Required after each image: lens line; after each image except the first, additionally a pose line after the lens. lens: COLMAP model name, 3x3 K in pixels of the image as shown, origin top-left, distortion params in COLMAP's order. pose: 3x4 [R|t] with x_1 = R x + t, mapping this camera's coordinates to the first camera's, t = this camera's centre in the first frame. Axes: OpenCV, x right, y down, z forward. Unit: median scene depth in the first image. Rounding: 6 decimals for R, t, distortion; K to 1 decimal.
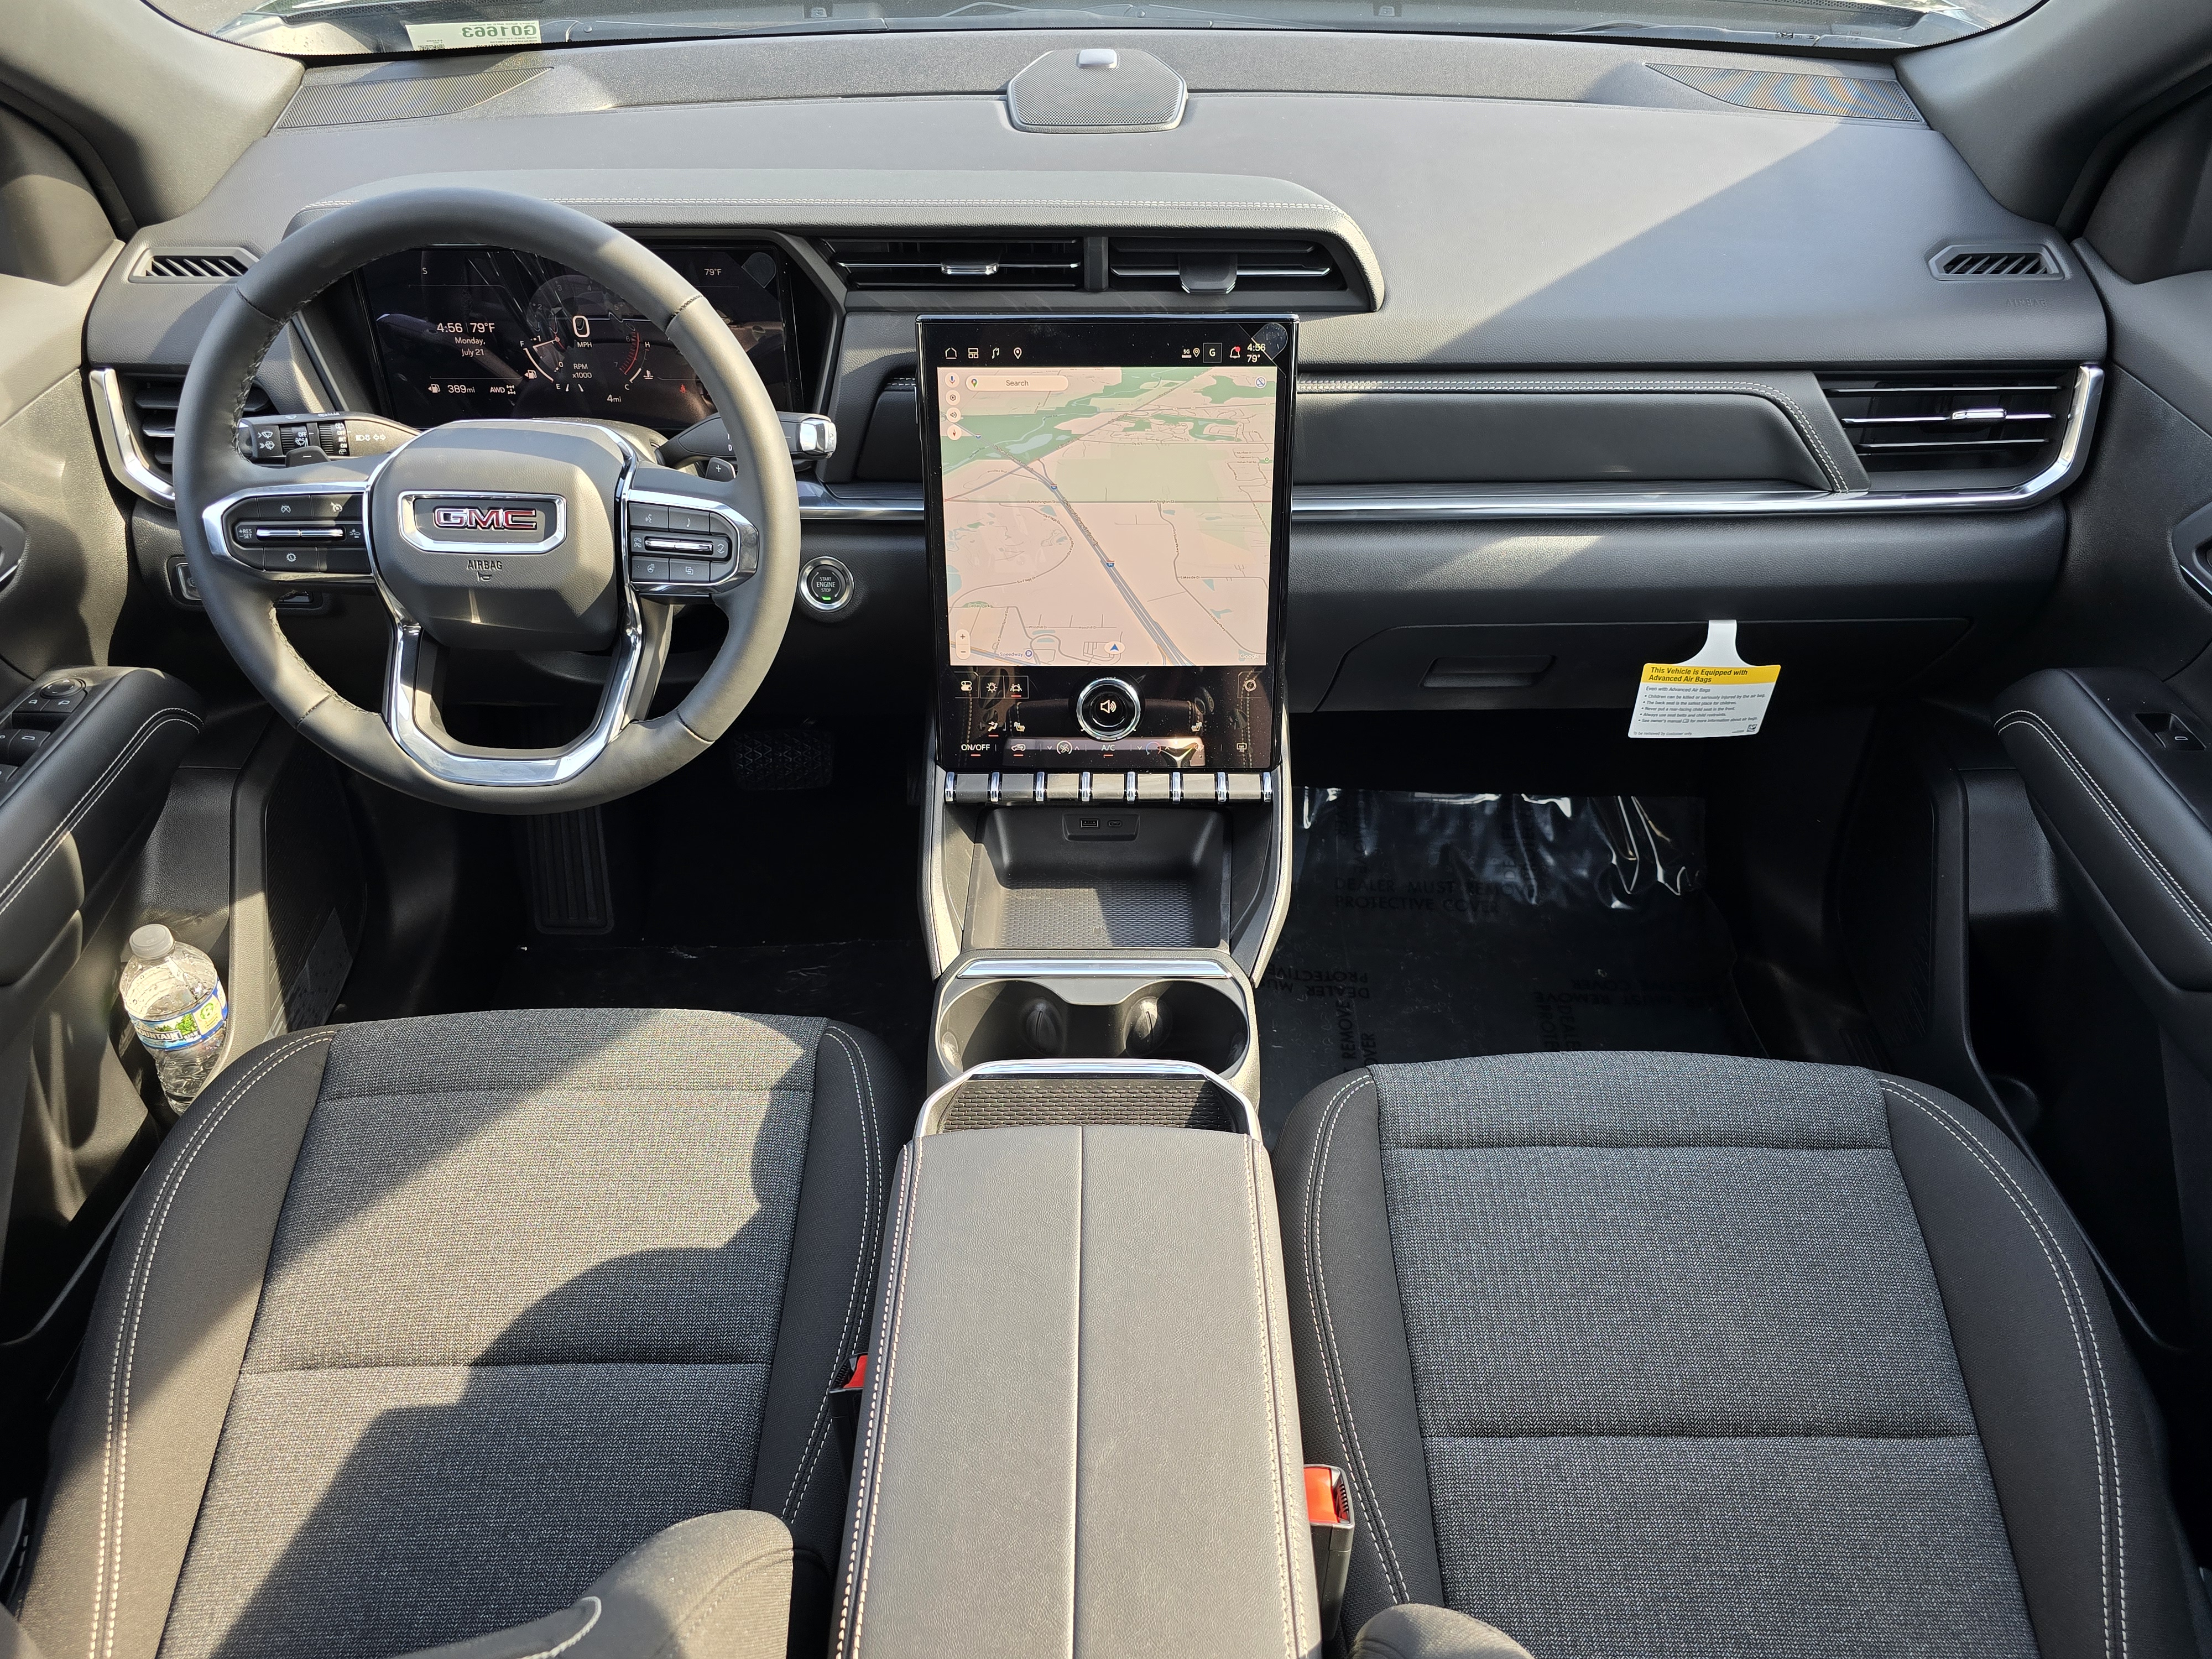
lens RADIAL K [[1697.1, 0, 1162.8], [0, 1697.1, 864.4], [0, 0, 1]] dist [0.066852, -0.063899]
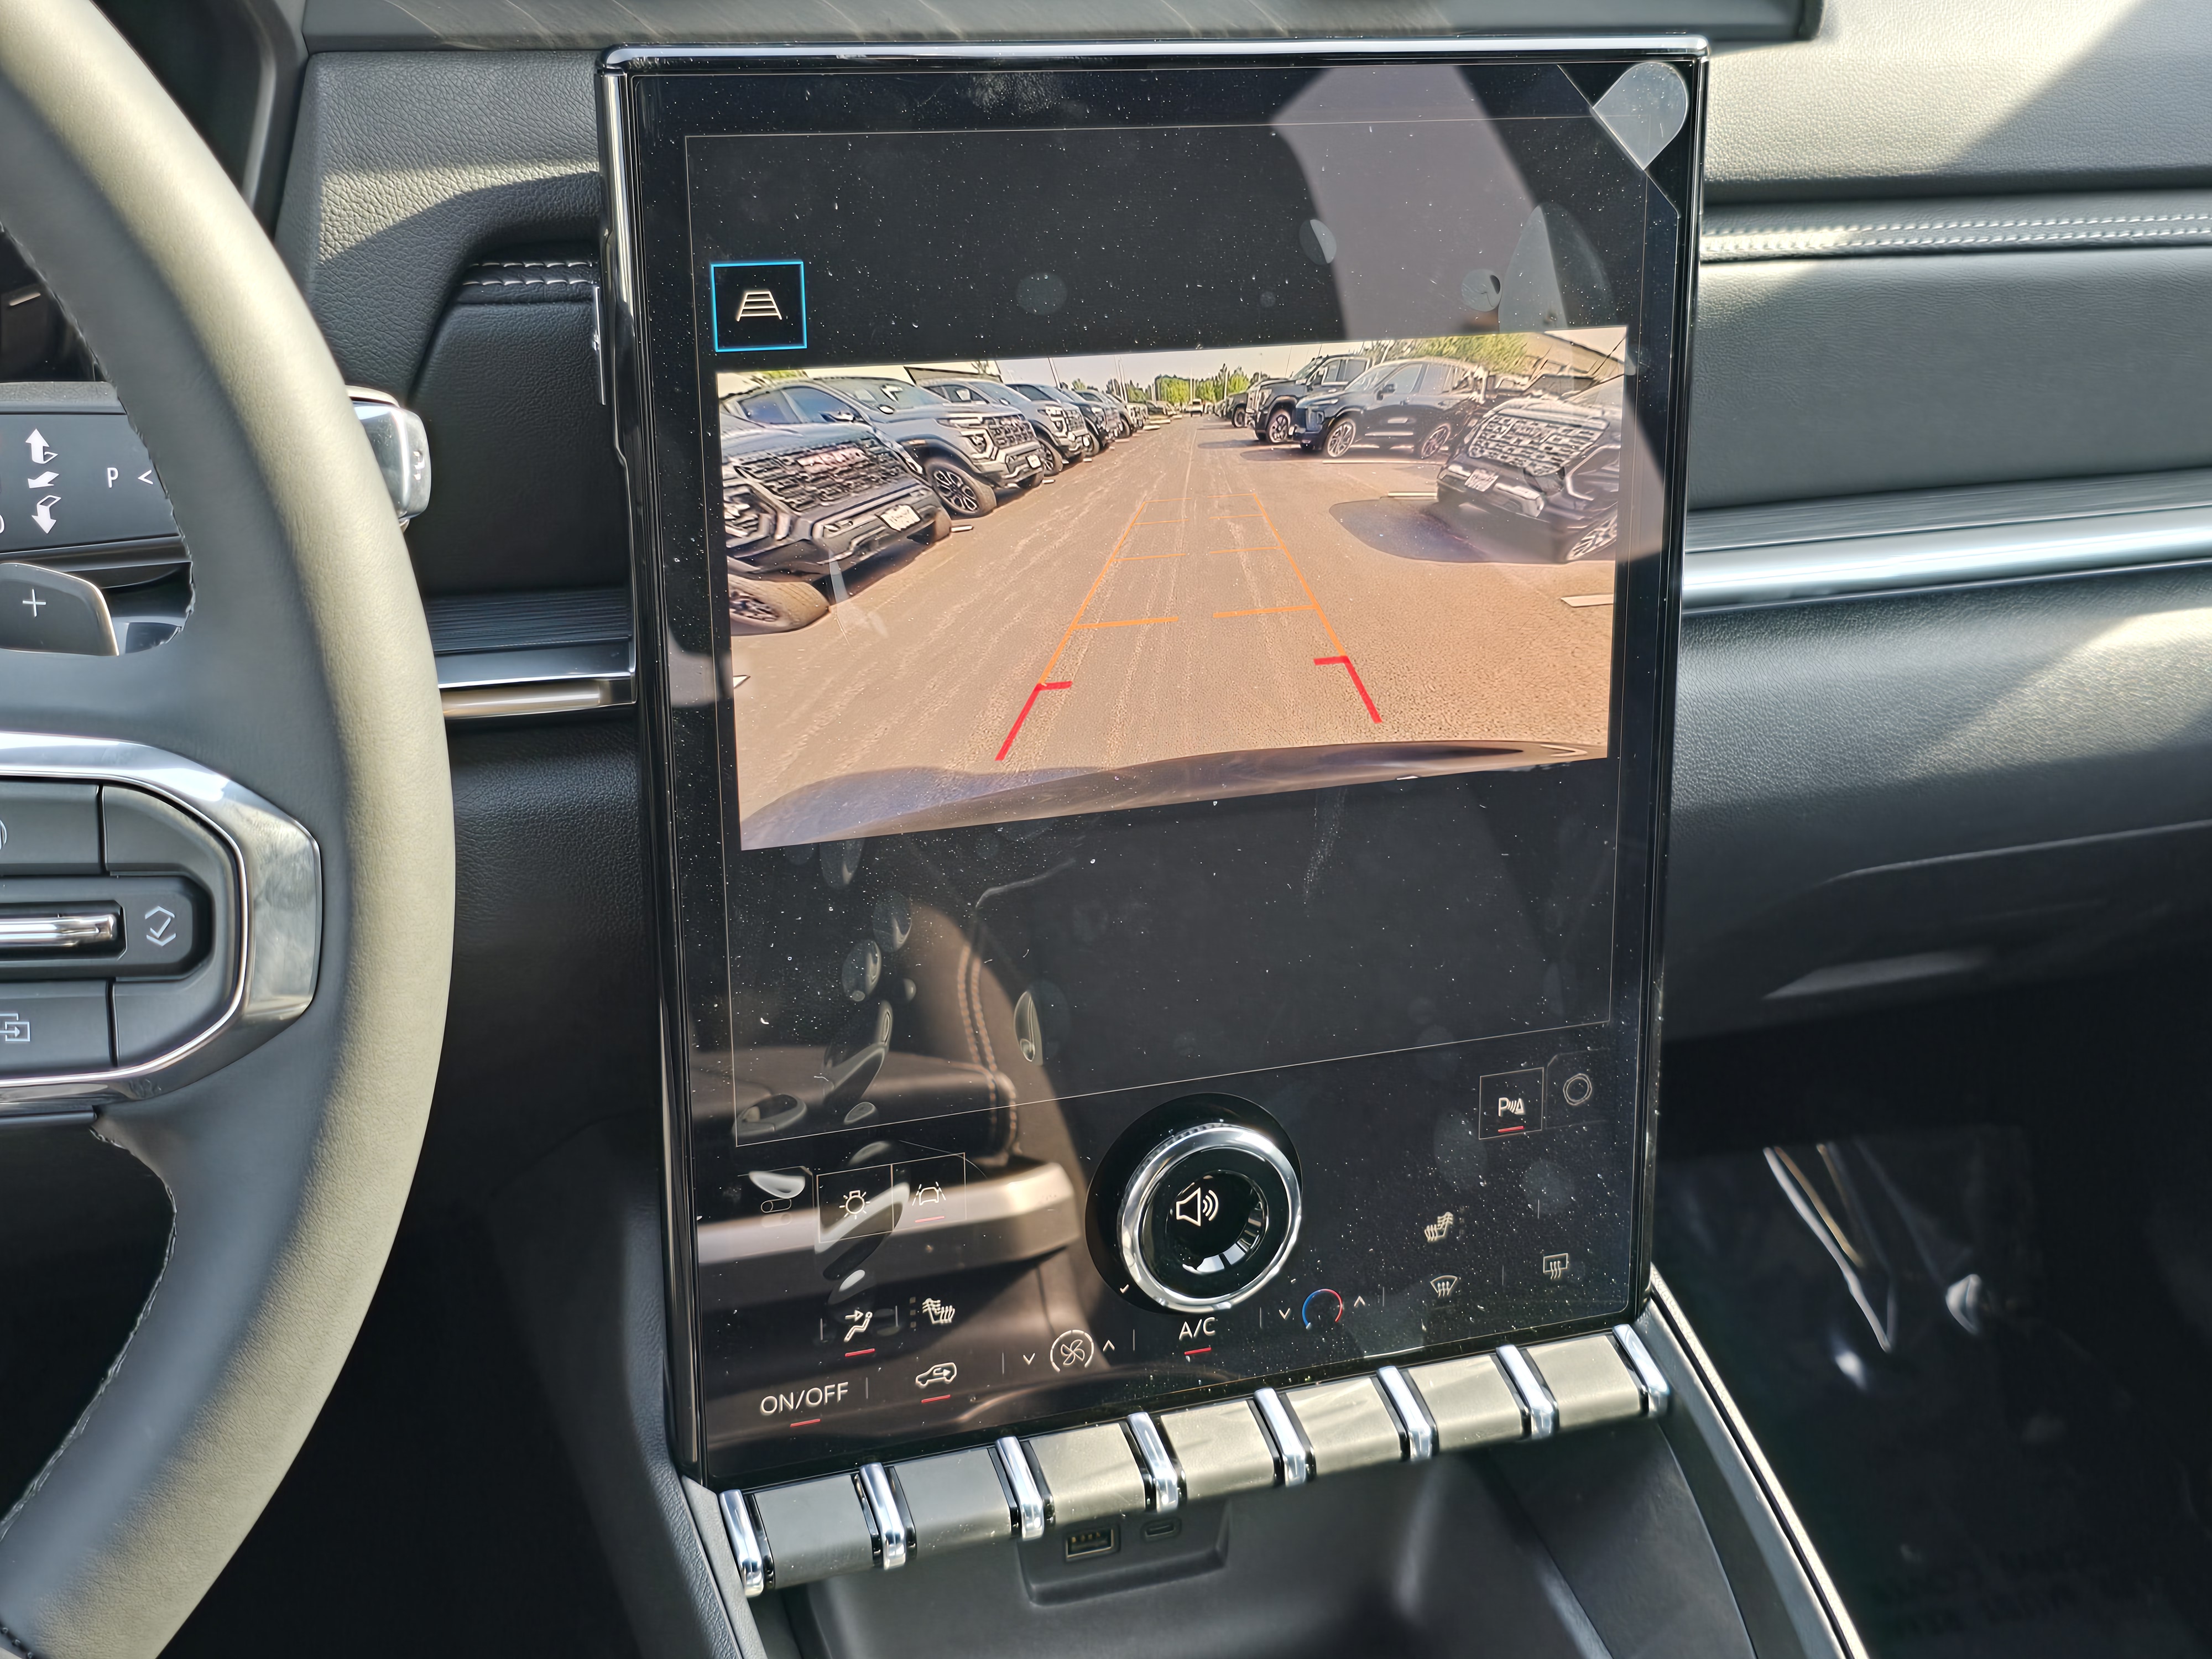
lens RADIAL K [[2818.6, 0, 1115.4], [0, 2818.6, 795.7], [0, 0, 1]] dist [0.050446, 0.000000]
pose [[0.933905, -0.098298, 0.343743, -0.242463], [0.136568, 0.986634, -0.088896, -0.133996], [-0.330410, 0.129964, 0.934847, 0.515407]]
